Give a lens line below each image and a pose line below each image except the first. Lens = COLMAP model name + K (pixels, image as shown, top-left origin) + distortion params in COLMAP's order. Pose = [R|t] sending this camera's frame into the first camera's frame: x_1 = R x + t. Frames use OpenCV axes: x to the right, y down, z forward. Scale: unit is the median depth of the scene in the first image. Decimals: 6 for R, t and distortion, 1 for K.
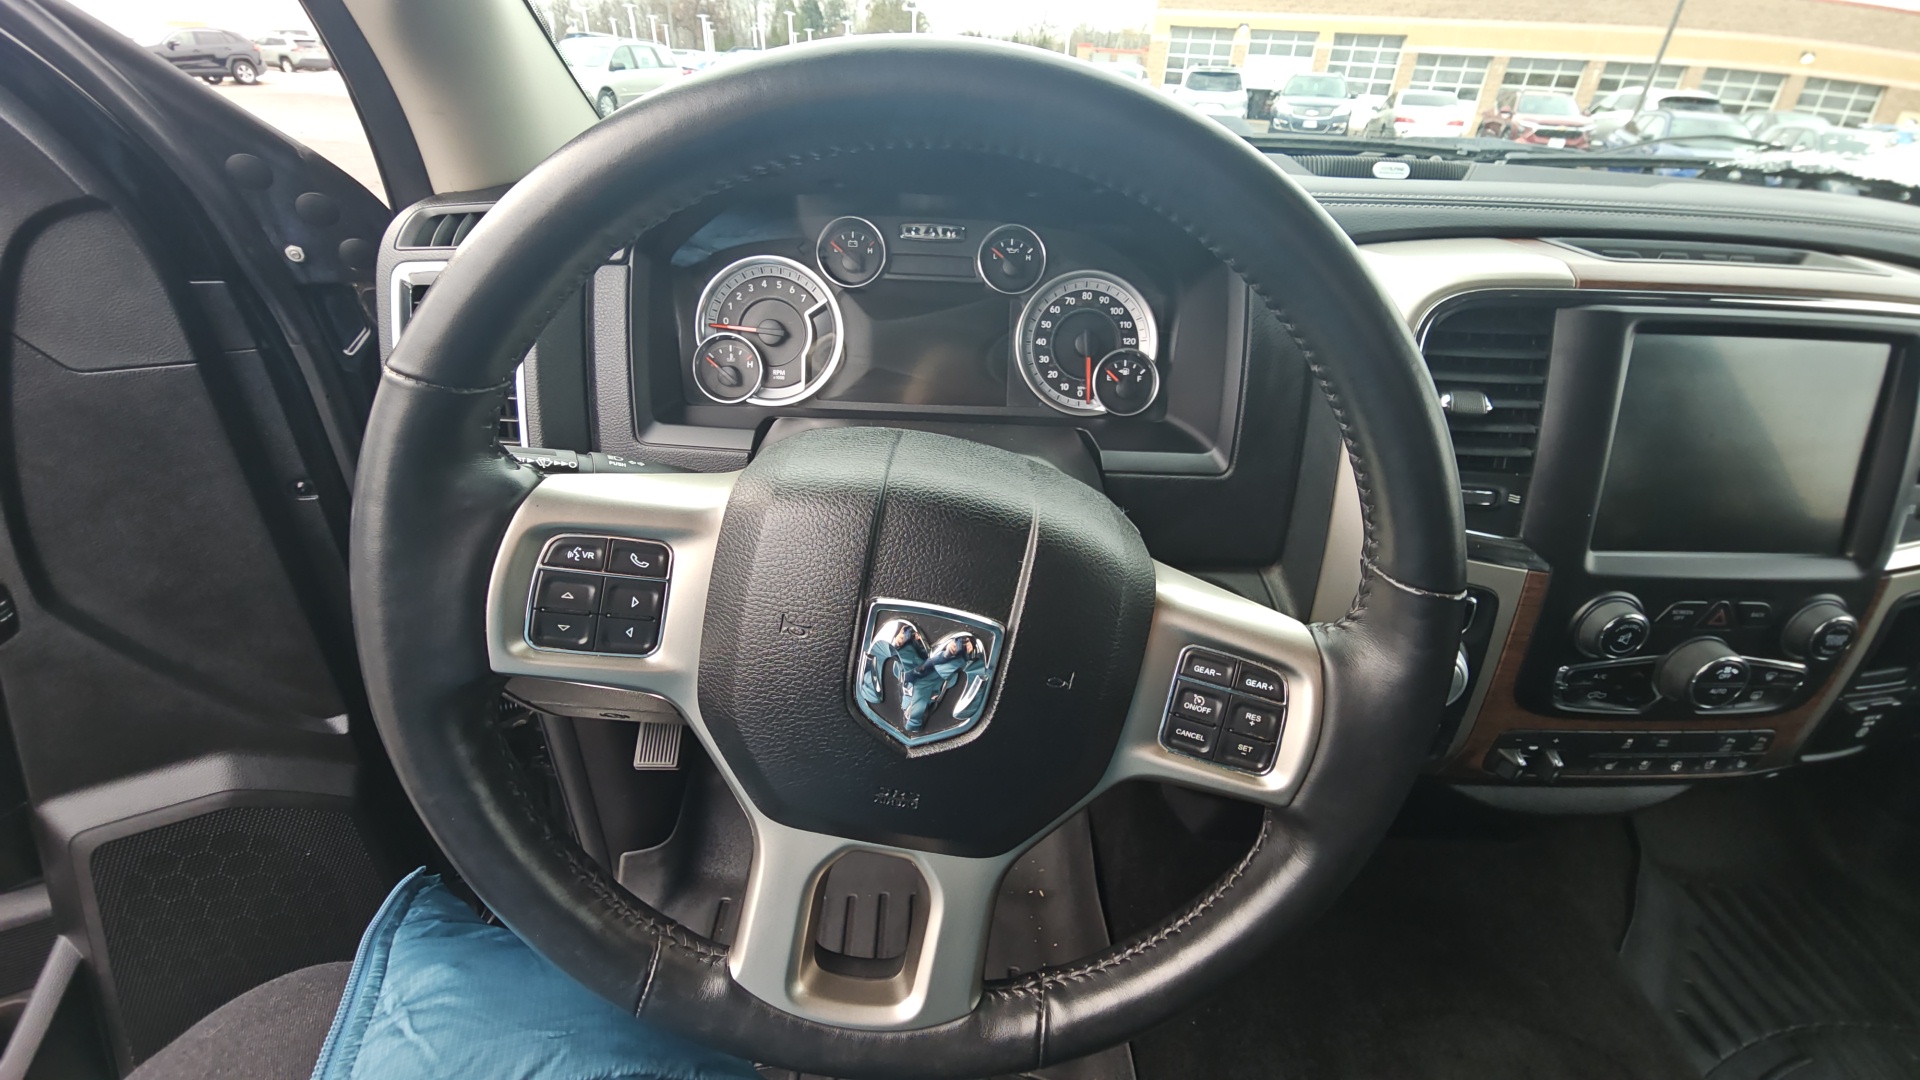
lens RADIAL K [[786.0, 0, 974.1], [0, 786.0, 543.5], [0, 0, 1]] dist [0.010932, -0.007225]
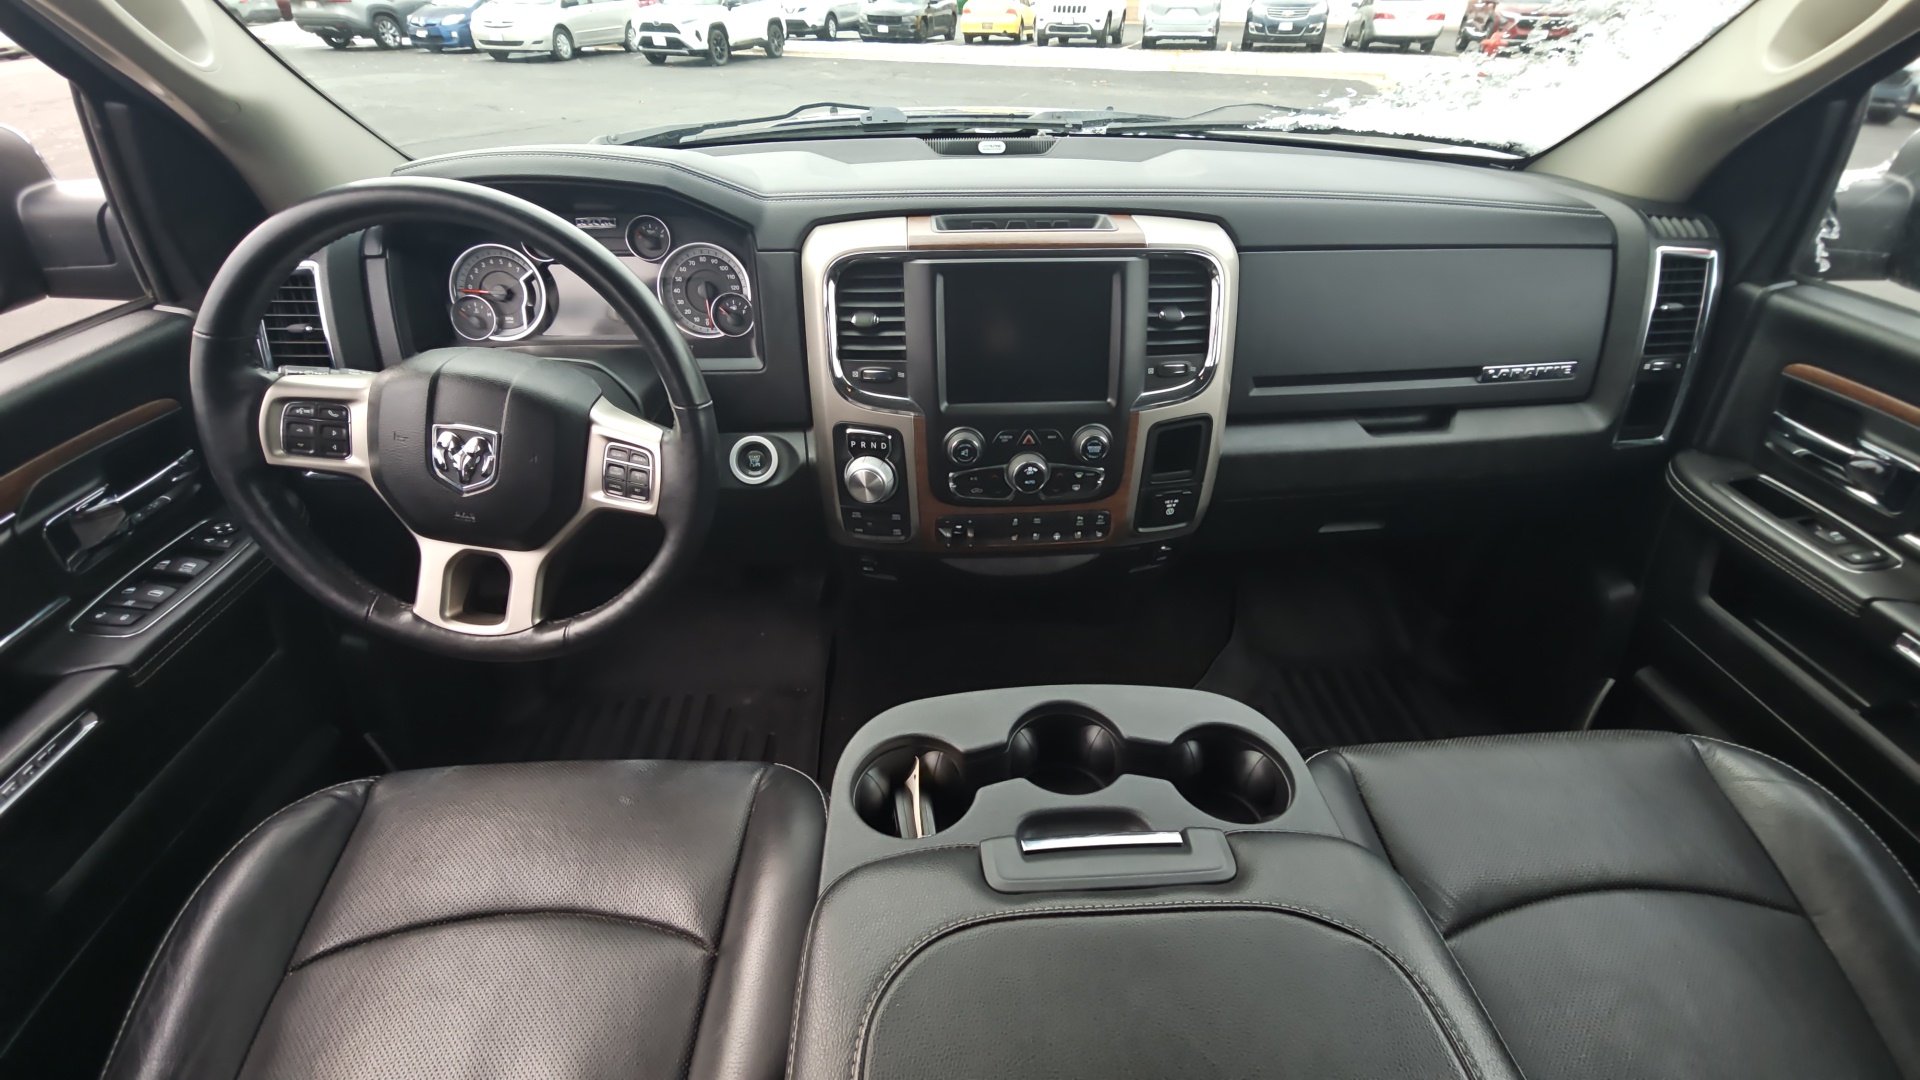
lens RADIAL K [[786.0, 0, 983.9], [0, 786.0, 548.9], [0, 0, 1]] dist [0.010932, -0.007225]
pose [[0.998945, -0.045092, -0.008683, 0.759967], [0.045684, 0.995032, 0.088457, 0.157371], [0.004651, -0.088761, 0.996042, -0.662591]]
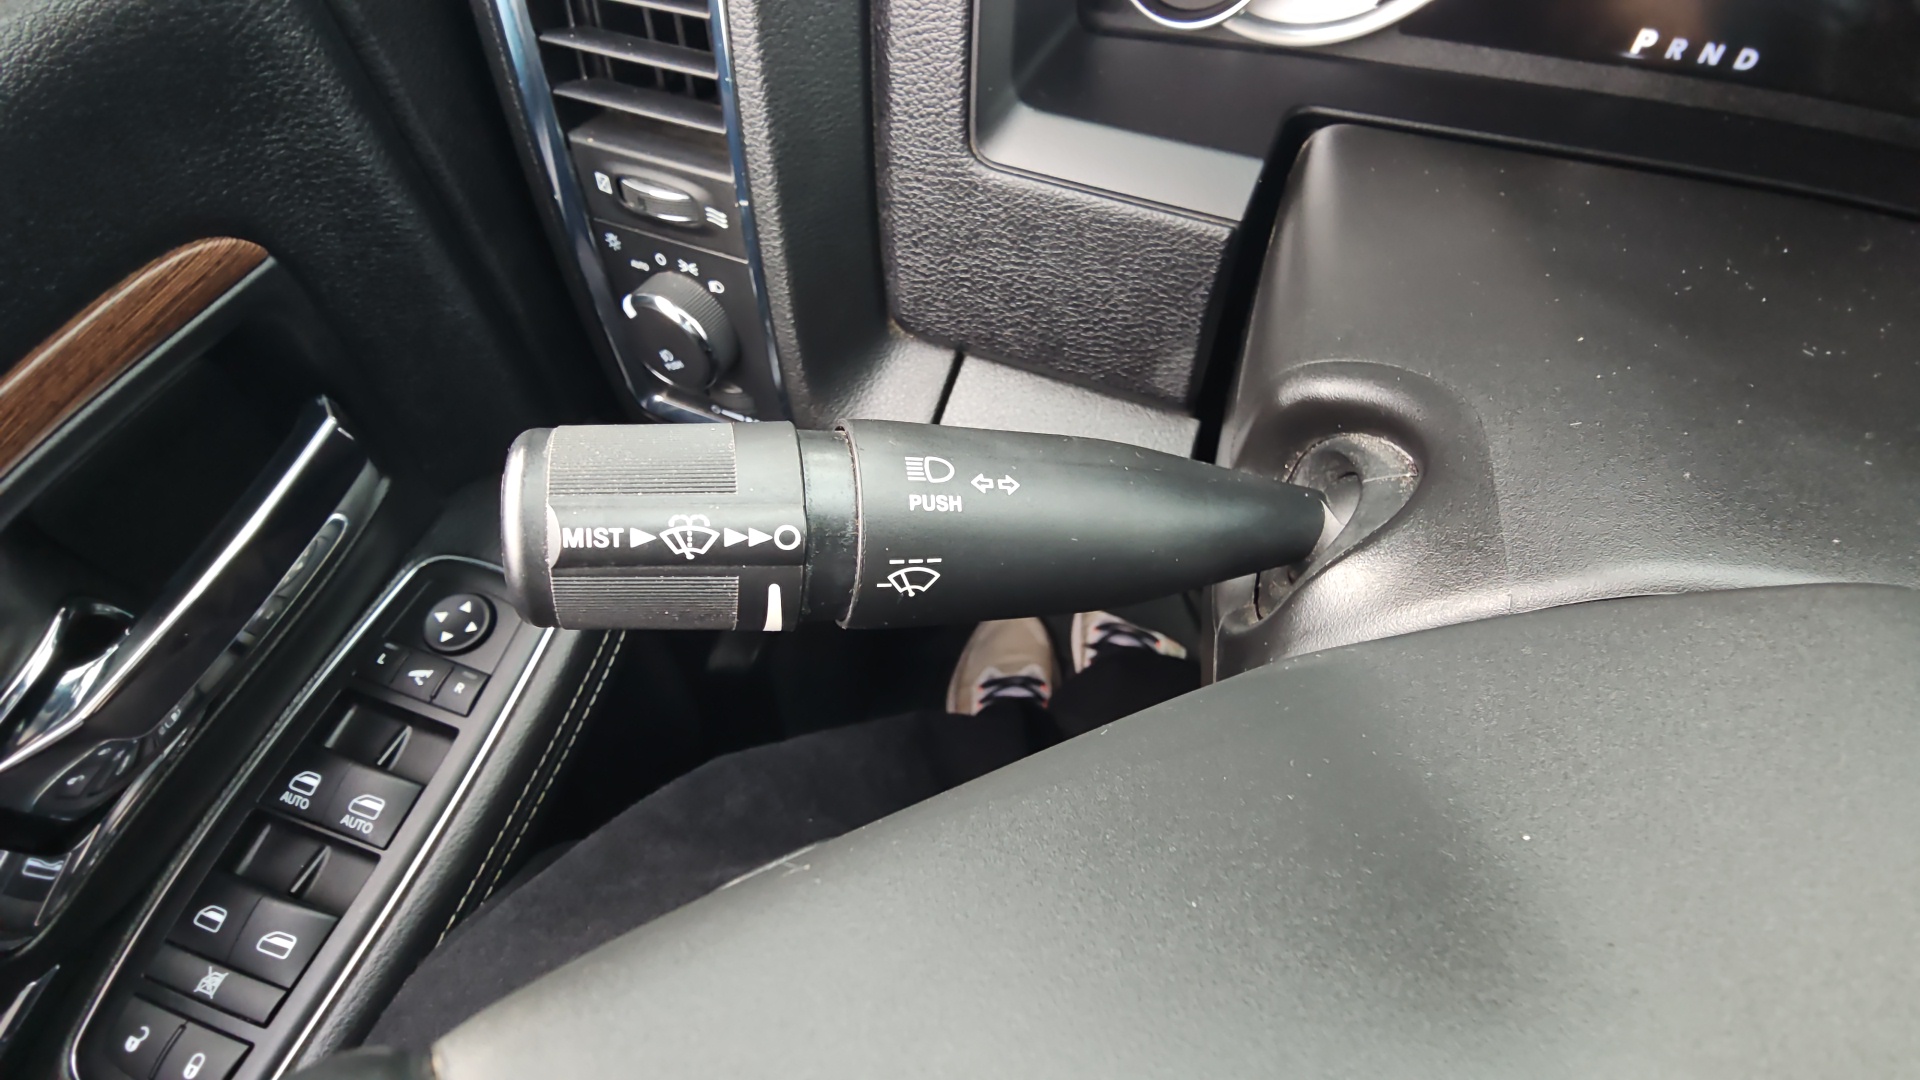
lens RADIAL K [[786.0, 0, 974.6], [0, 786.0, 538.4], [0, 0, 1]] dist [0.010932, -0.007225]
pose [[0.932833, 0.262444, -0.246871, -0.260351], [-0.103079, 0.850913, 0.515094, -0.167614], [0.345249, -0.455049, 0.820813, 0.544651]]
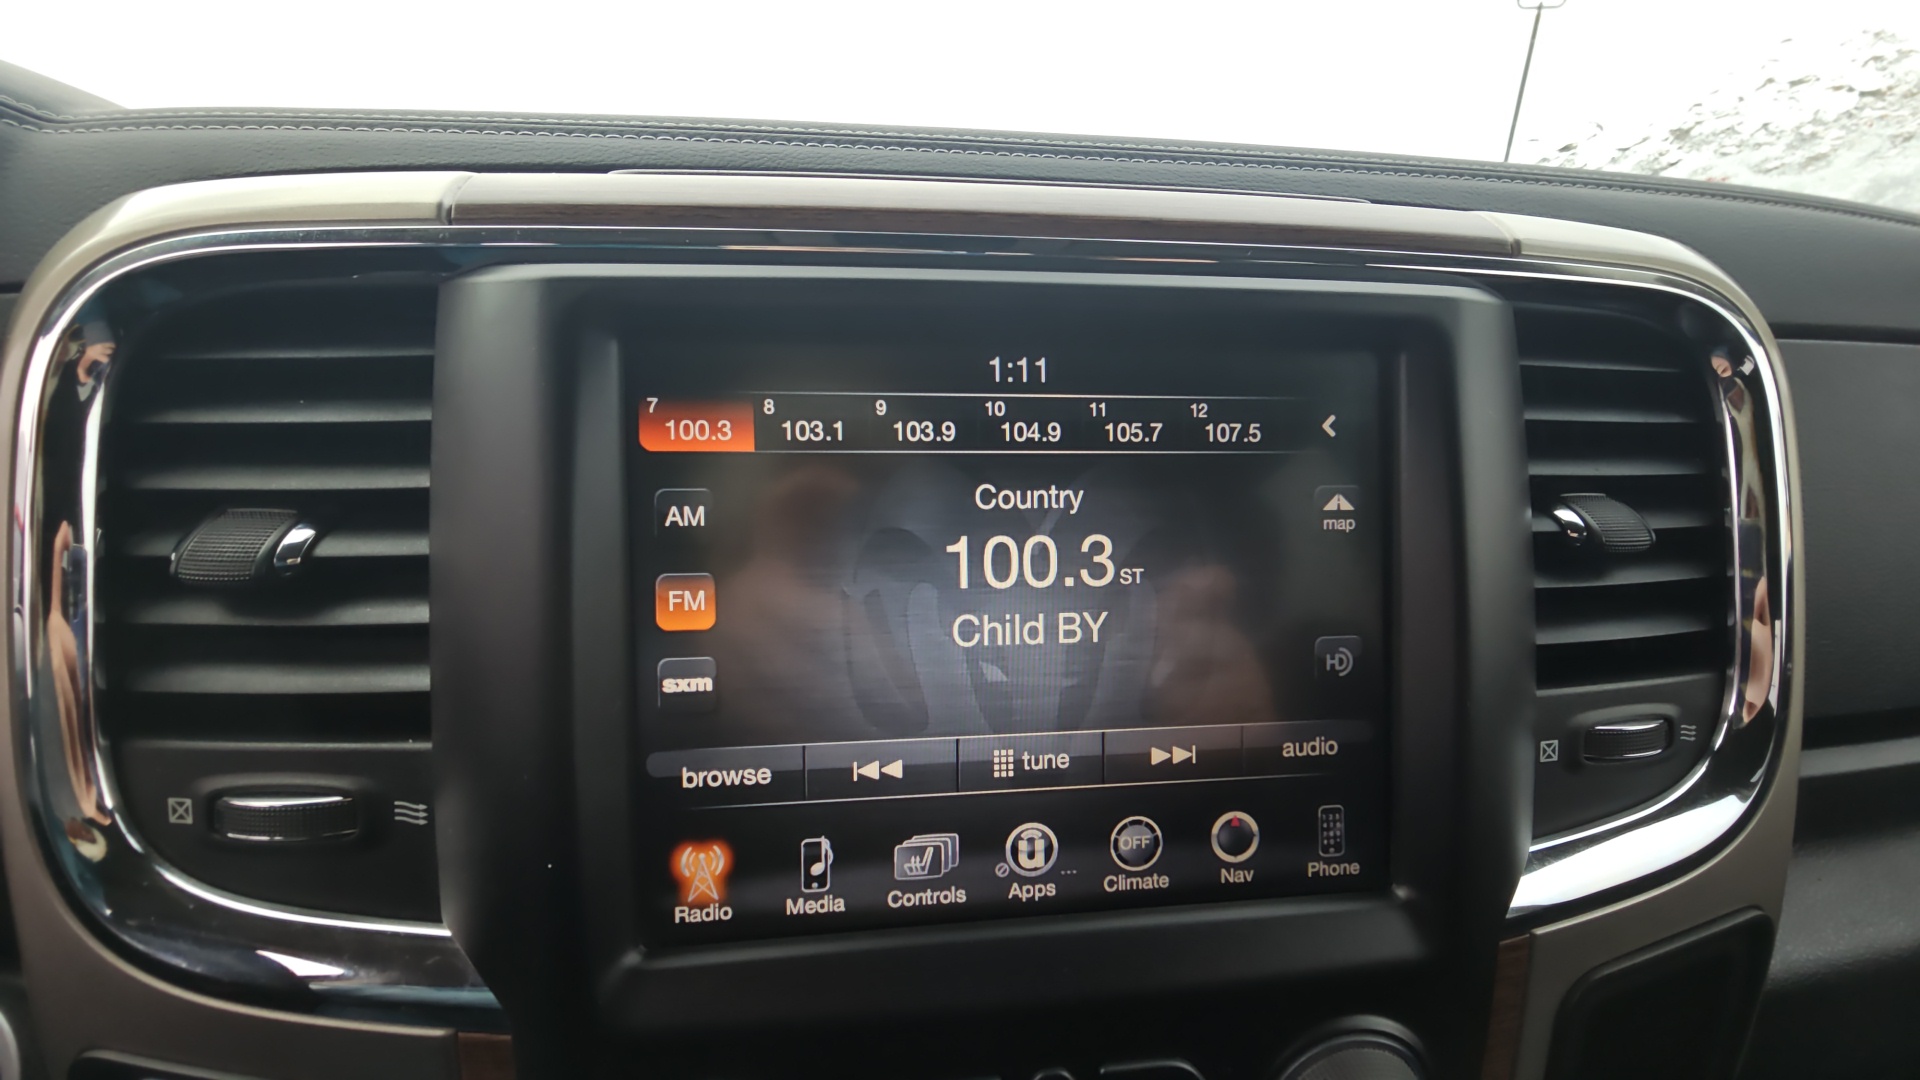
lens RADIAL K [[786.0, 0, 966.7], [0, 786.0, 545.1], [0, 0, 1]] dist [0.010932, -0.007225]
pose [[0.996076, -0.048451, 0.074067, 0.797659], [0.061465, 0.980815, -0.185000, -0.081992], [-0.063683, 0.188826, 0.979943, 0.549376]]
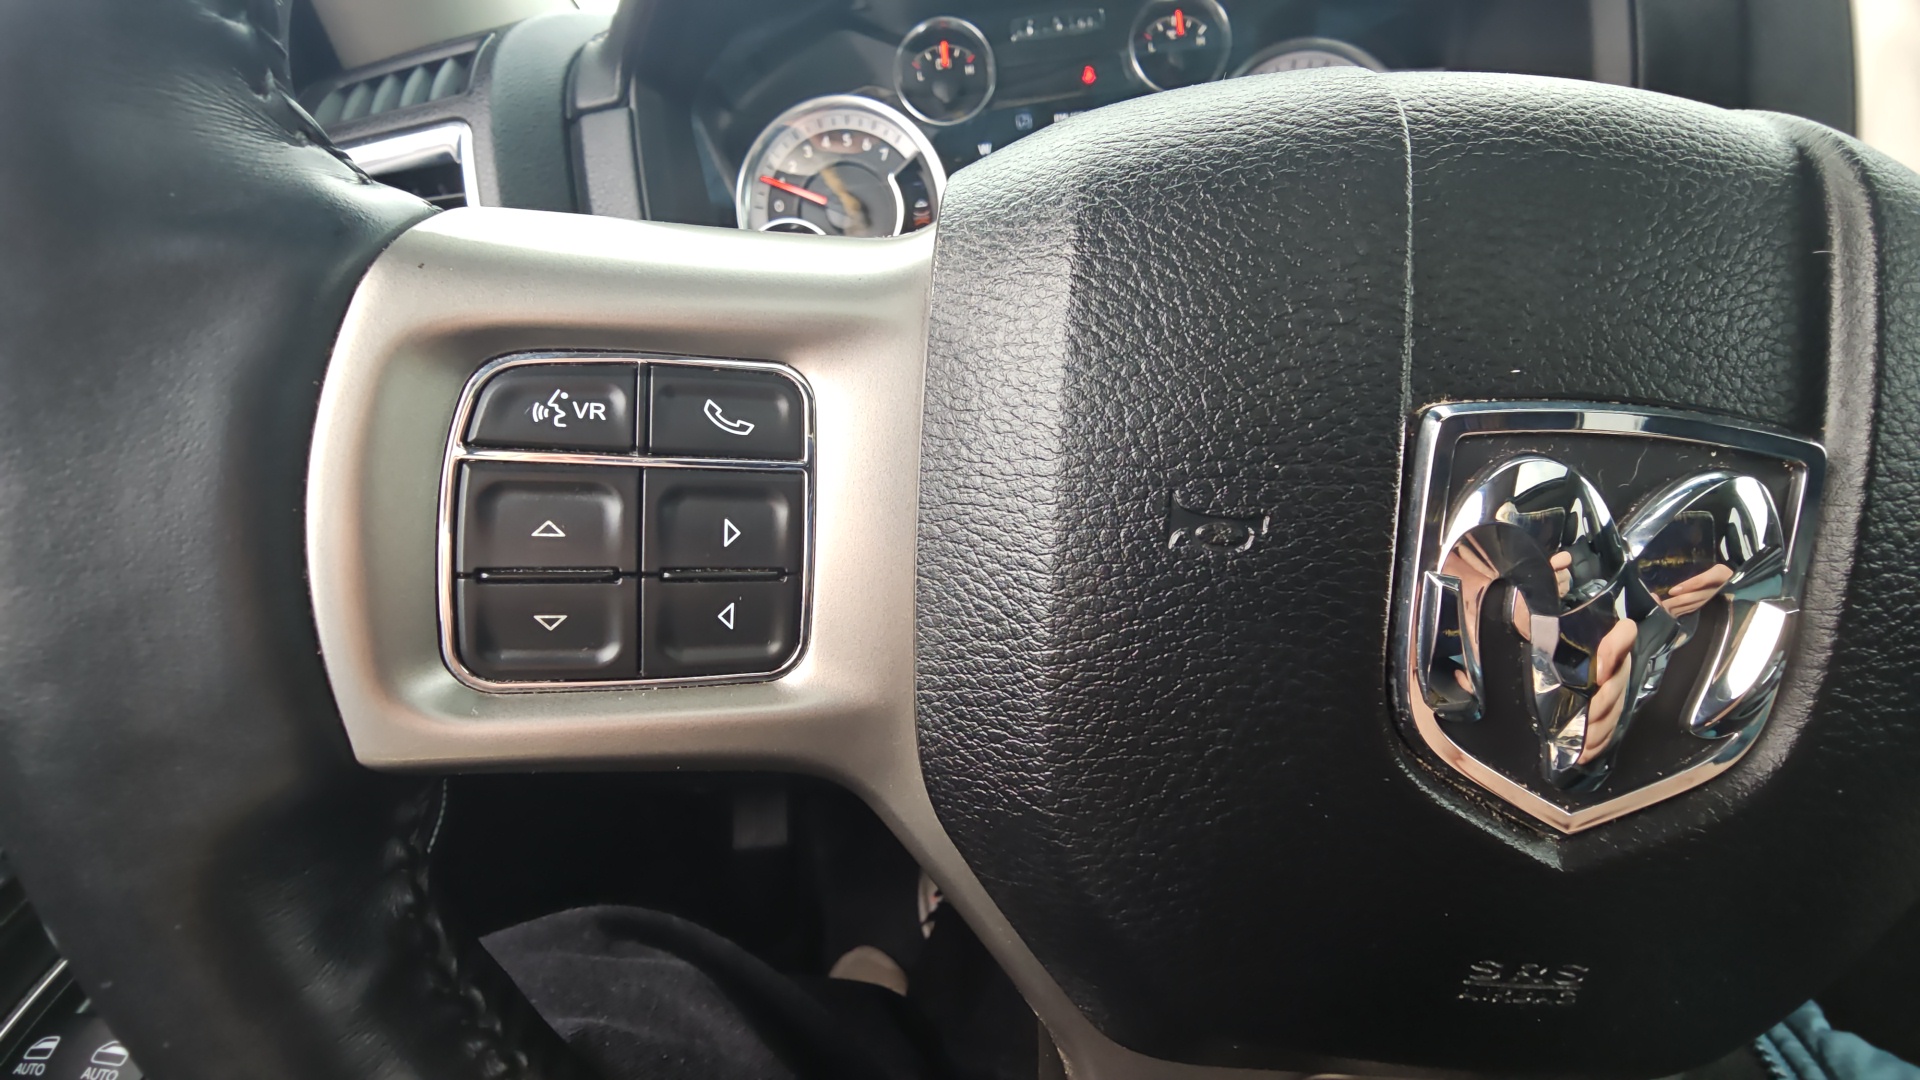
lens RADIAL K [[786.0, 0, 963.4], [0, 786.0, 542.6], [0, 0, 1]] dist [0.010932, -0.007225]
pose [[0.987265, -0.145705, -0.063852, -0.167244], [0.143878, 0.989066, -0.032359, 0.059920], [0.067869, 0.022760, 0.997435, 0.356151]]
